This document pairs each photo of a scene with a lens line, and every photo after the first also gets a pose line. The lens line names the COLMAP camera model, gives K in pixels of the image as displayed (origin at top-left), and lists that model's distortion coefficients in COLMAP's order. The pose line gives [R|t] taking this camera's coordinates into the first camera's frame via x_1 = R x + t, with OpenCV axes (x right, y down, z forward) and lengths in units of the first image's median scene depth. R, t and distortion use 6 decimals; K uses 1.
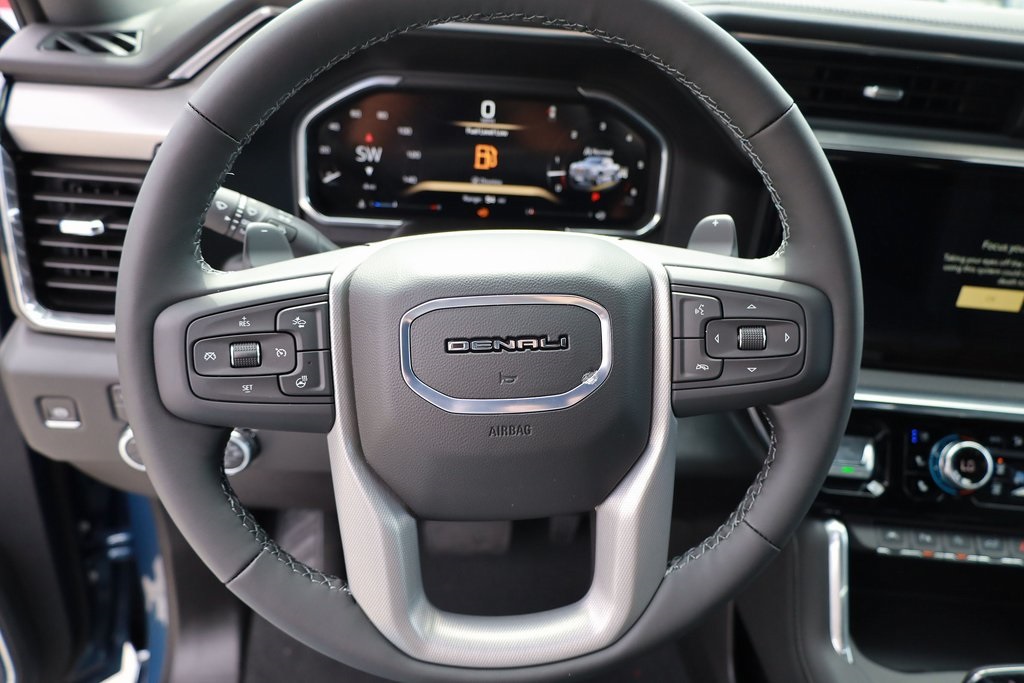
lens RADIAL K [[710.8, 0, 512.2], [0, 710.8, 333.4], [0, 0, 1]] dist [-0.007090, -0.002210]
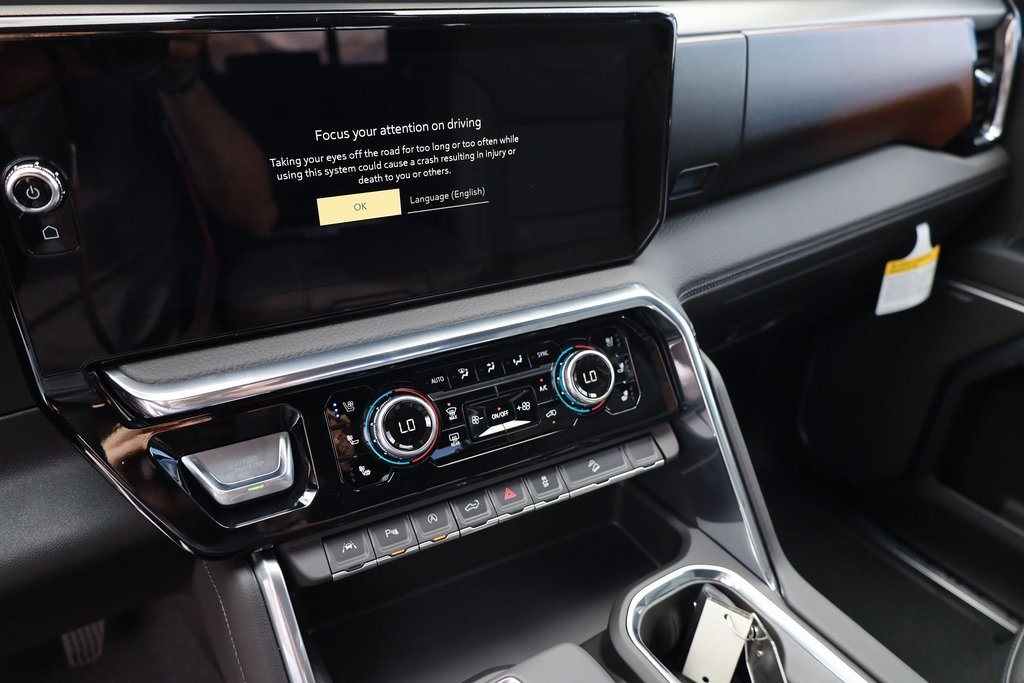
lens RADIAL K [[710.8, 0, 520.4], [0, 710.8, 347.7], [0, 0, 1]] dist [-0.007090, -0.002210]
pose [[0.866393, -0.293111, 0.404288, 0.489274], [0.284868, 0.955057, 0.081947, 0.082327], [-0.410138, 0.044170, 0.910953, 0.261755]]
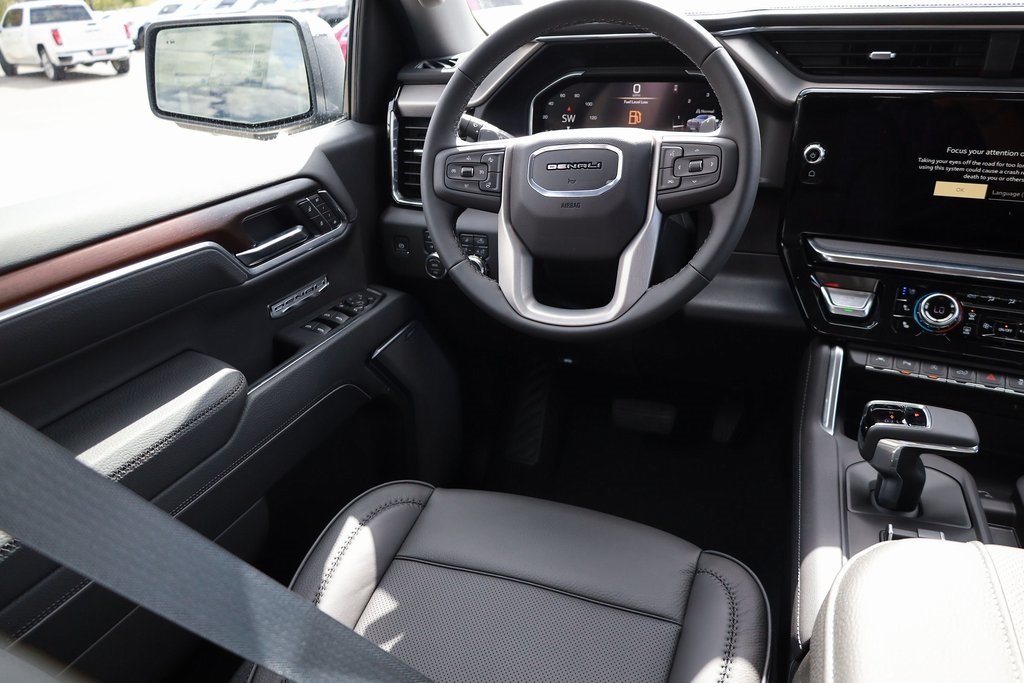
lens RADIAL K [[710.8, 0, 515.9], [0, 710.8, 339.4], [0, 0, 1]] dist [-0.007090, -0.002210]
pose [[0.899361, 0.080786, -0.429679, 0.525206], [-0.117429, 0.991303, -0.059412, 0.447378], [0.421142, 0.103889, 0.901025, -0.632469]]
